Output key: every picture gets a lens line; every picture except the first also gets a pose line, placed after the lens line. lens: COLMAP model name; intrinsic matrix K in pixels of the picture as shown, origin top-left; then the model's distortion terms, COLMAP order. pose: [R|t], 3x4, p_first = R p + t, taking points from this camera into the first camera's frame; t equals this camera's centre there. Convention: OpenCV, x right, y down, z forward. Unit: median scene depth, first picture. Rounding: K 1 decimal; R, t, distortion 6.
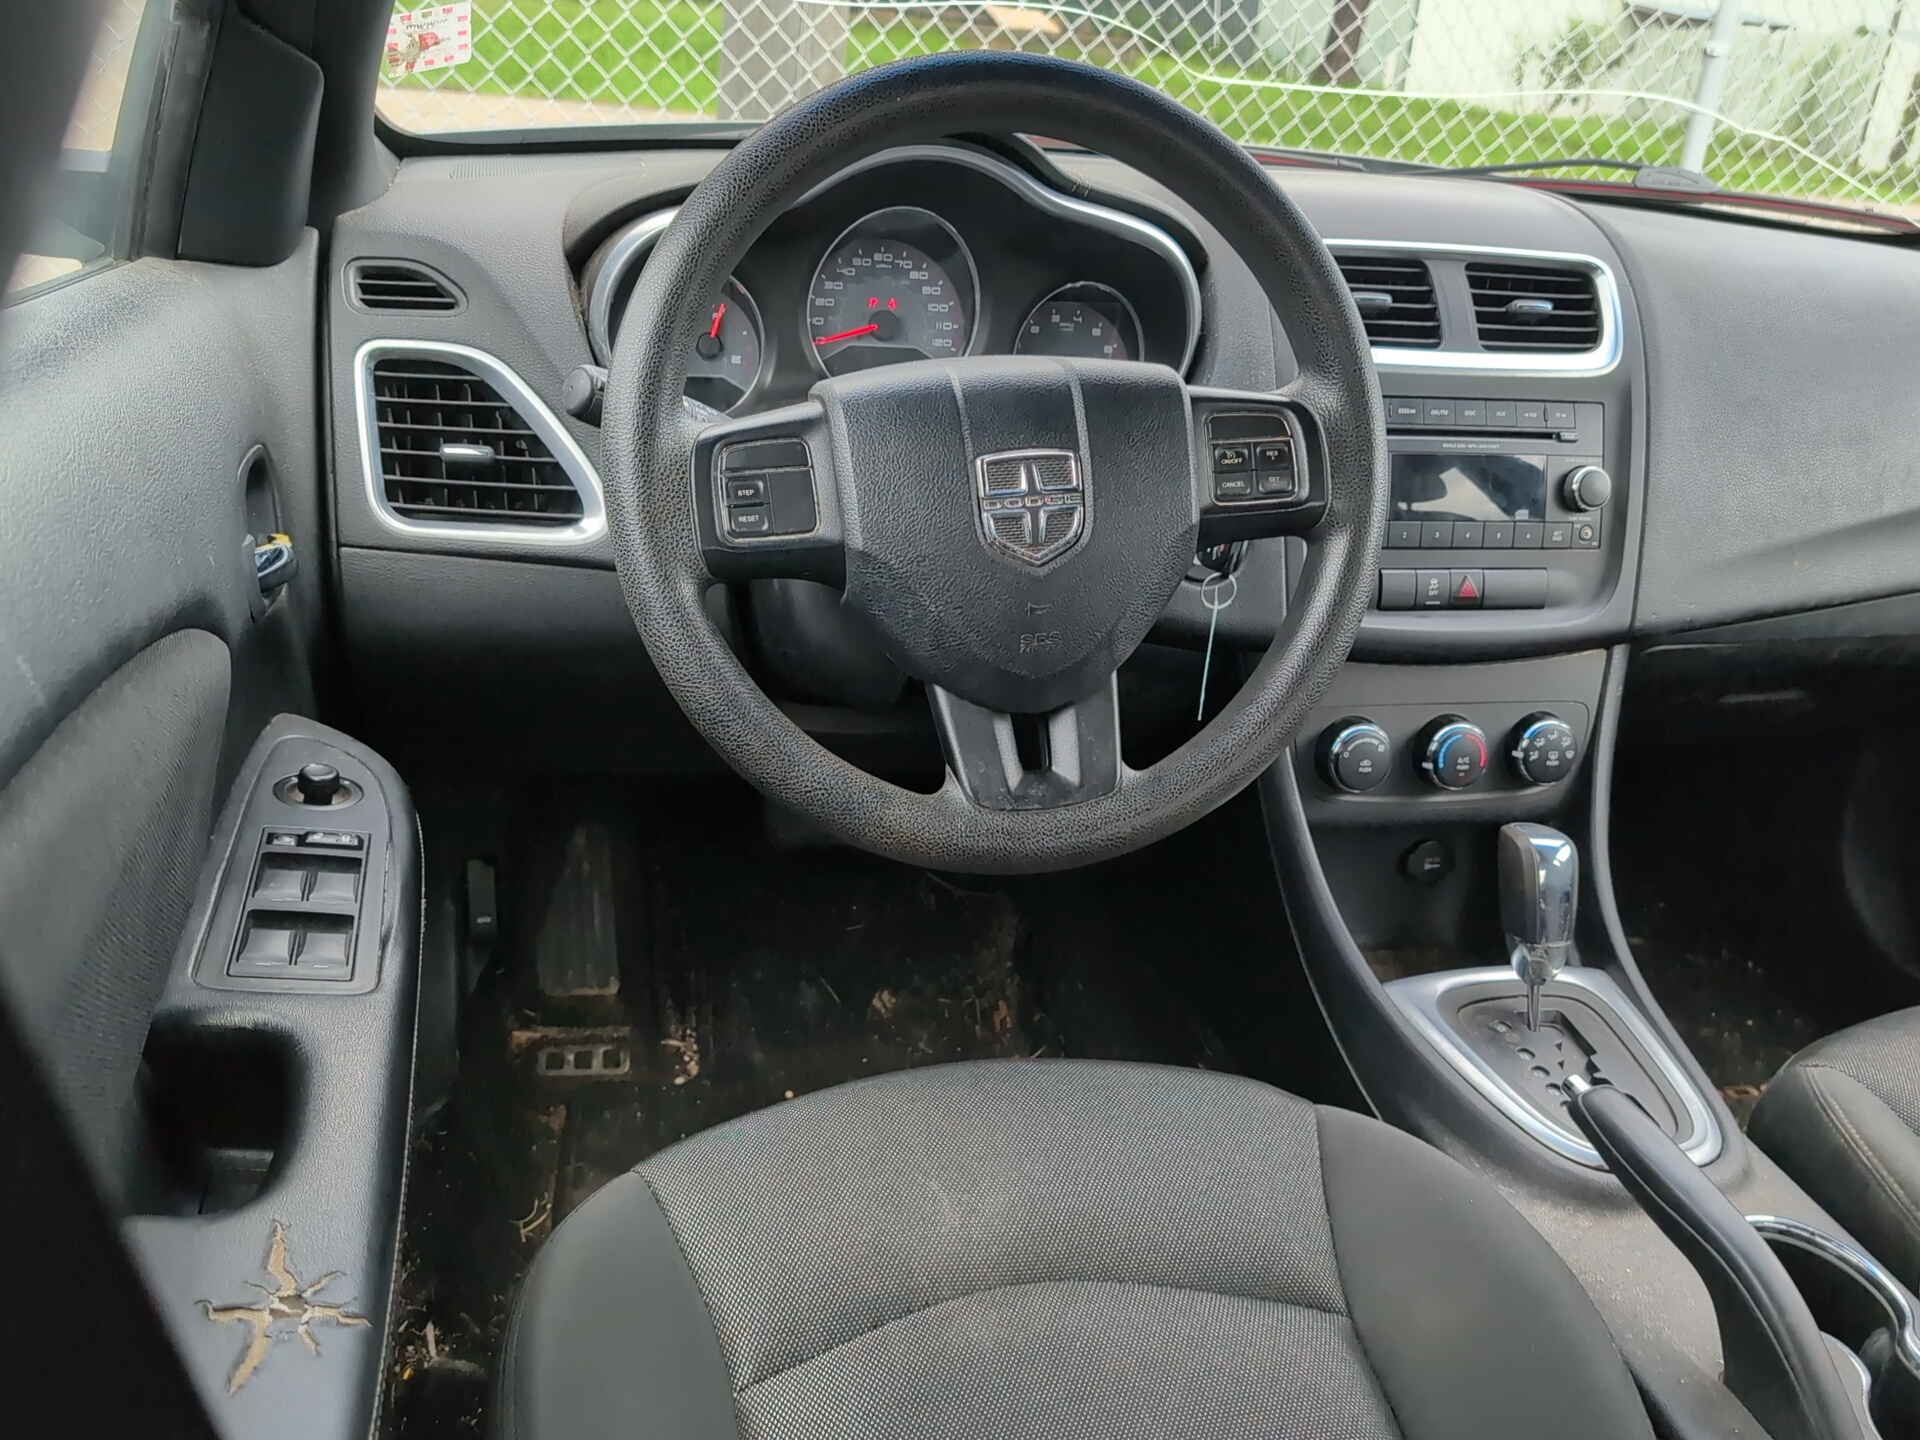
lens RADIAL K [[1618.5, 0, 960.0], [0, 1618.5, 720.0], [0, 0, 1]] dist [0.023287, -0.015583]
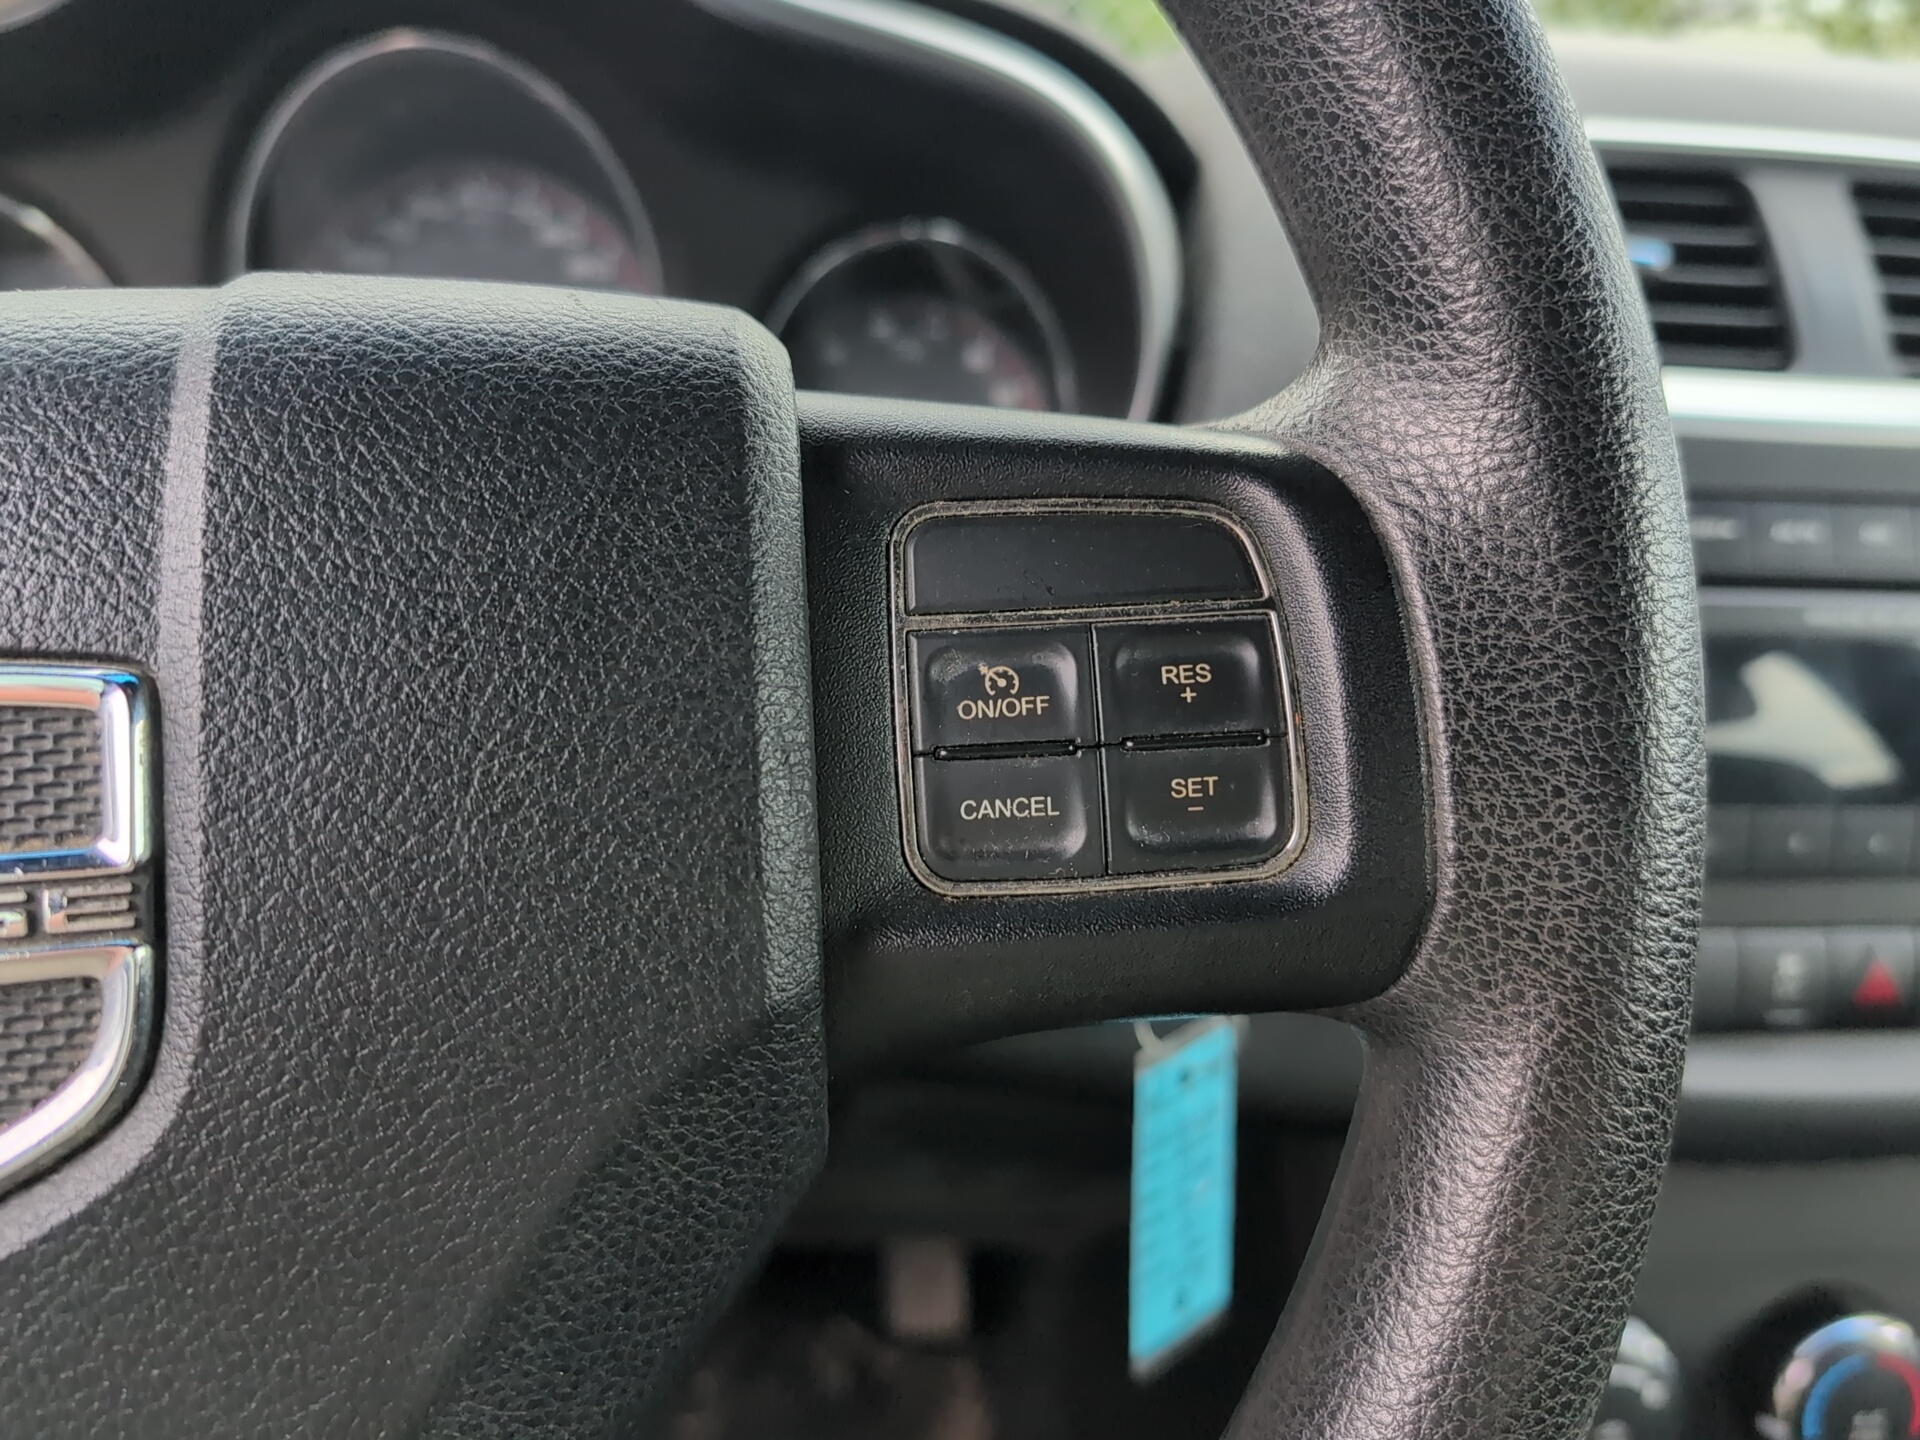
lens RADIAL K [[1656.1, 0, 960.0], [0, 1656.1, 720.0], [0, 0, 1]] dist [0.063704, -0.238404]
pose [[0.991276, 0.008154, -0.131551, 0.145984], [-0.020327, 0.995601, -0.091458, -0.103386], [0.130227, 0.093334, 0.987081, 0.581993]]
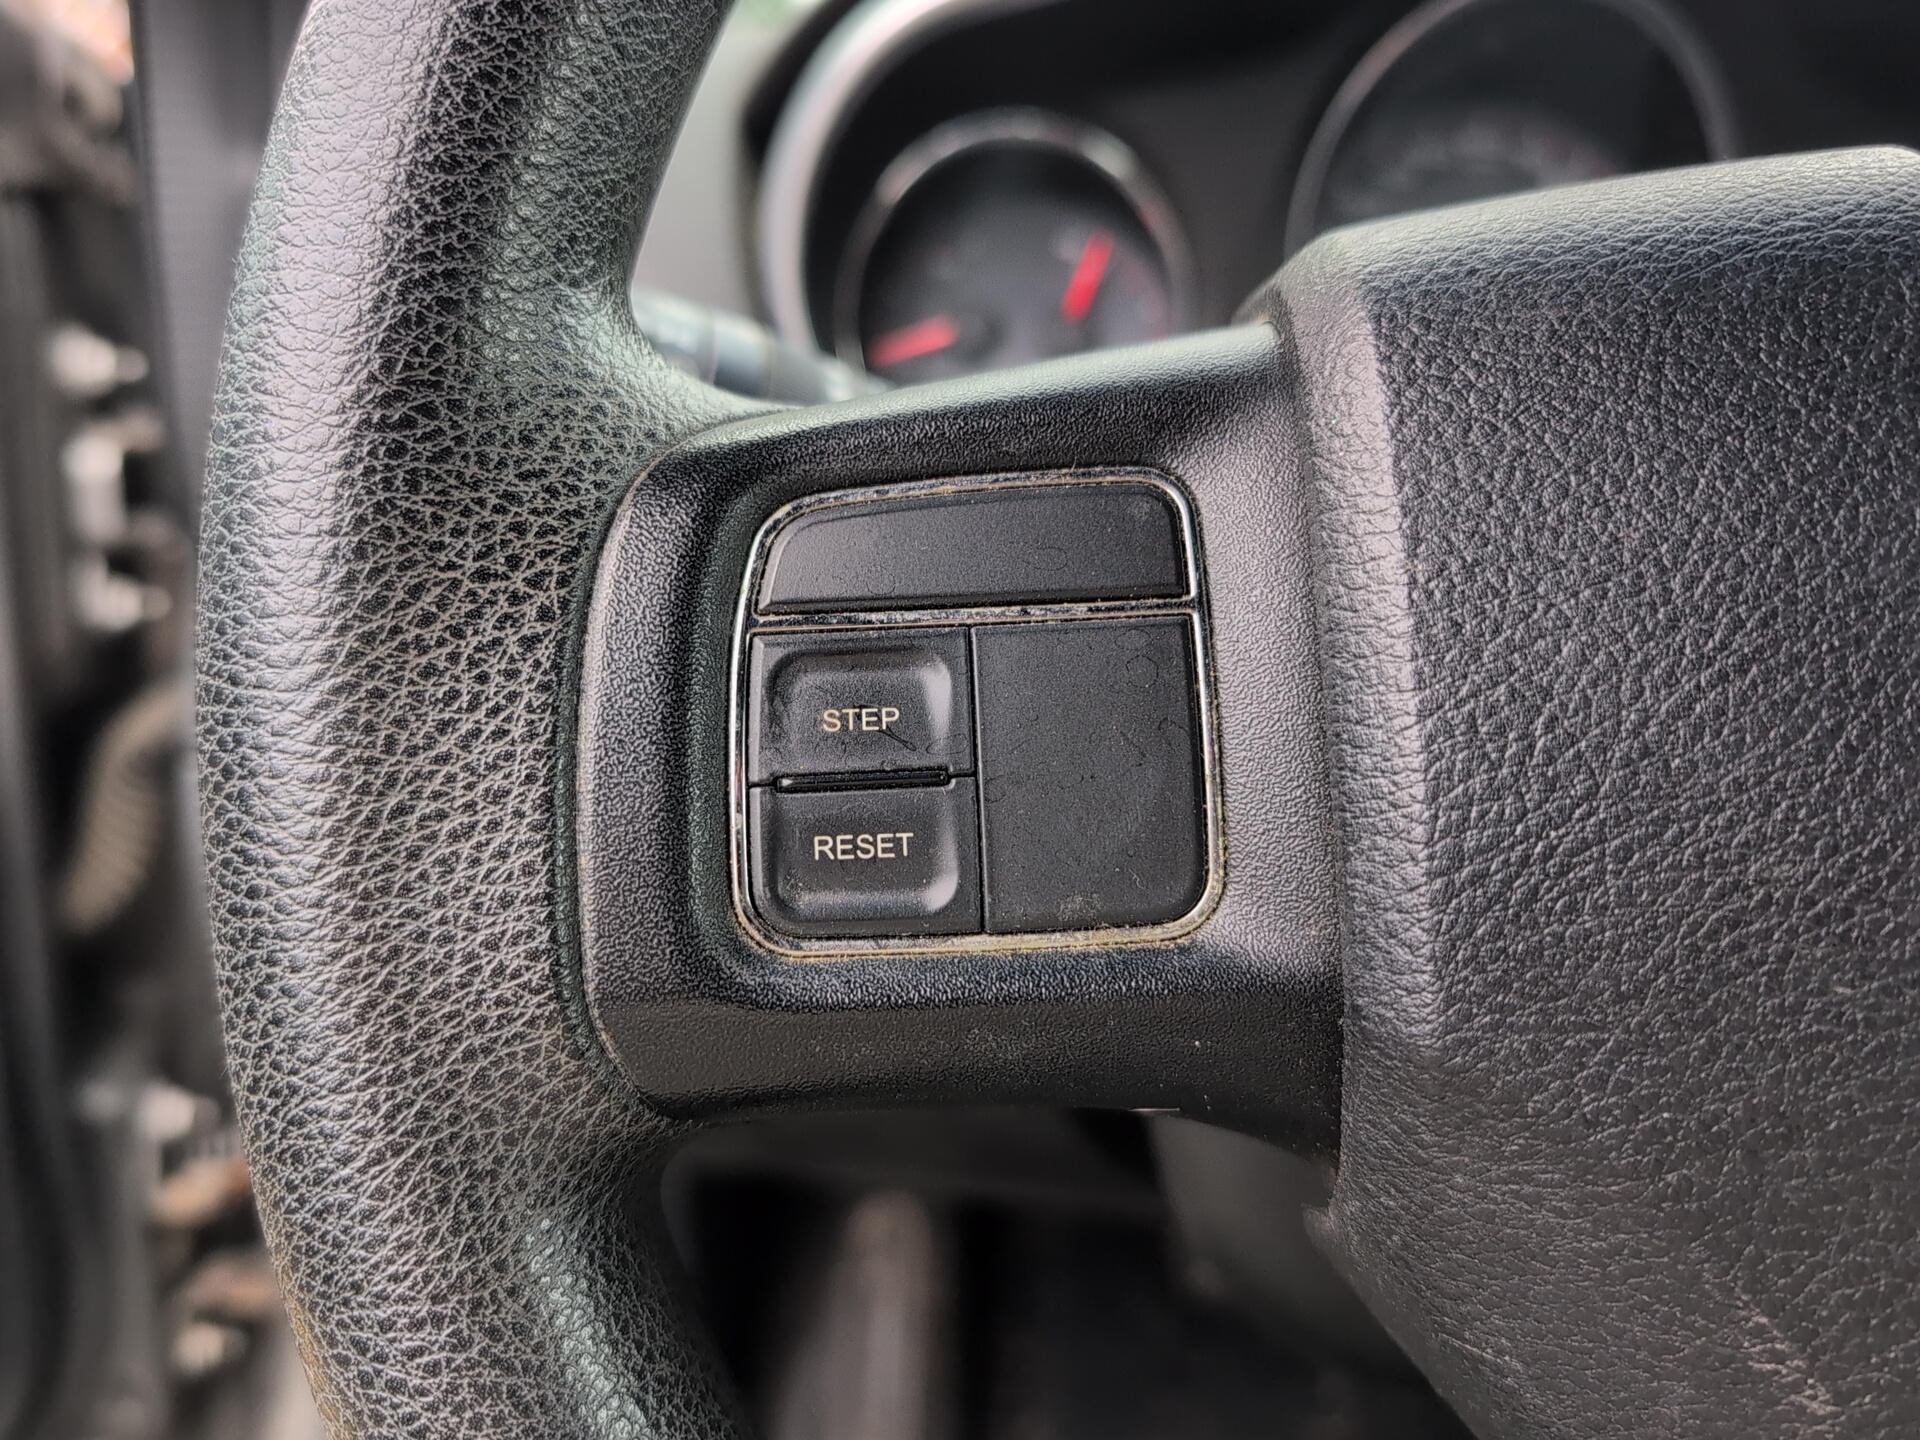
lens RADIAL K [[1623.5, 0, 960.0], [0, 1623.5, 720.0], [0, 0, 1]] dist [-0.026341, -0.009282]
pose [[0.949309, 0.040919, -0.311670, -0.039695], [-0.074599, 0.992493, -0.096915, -0.084350], [0.305365, 0.115252, 0.945235, 0.565108]]
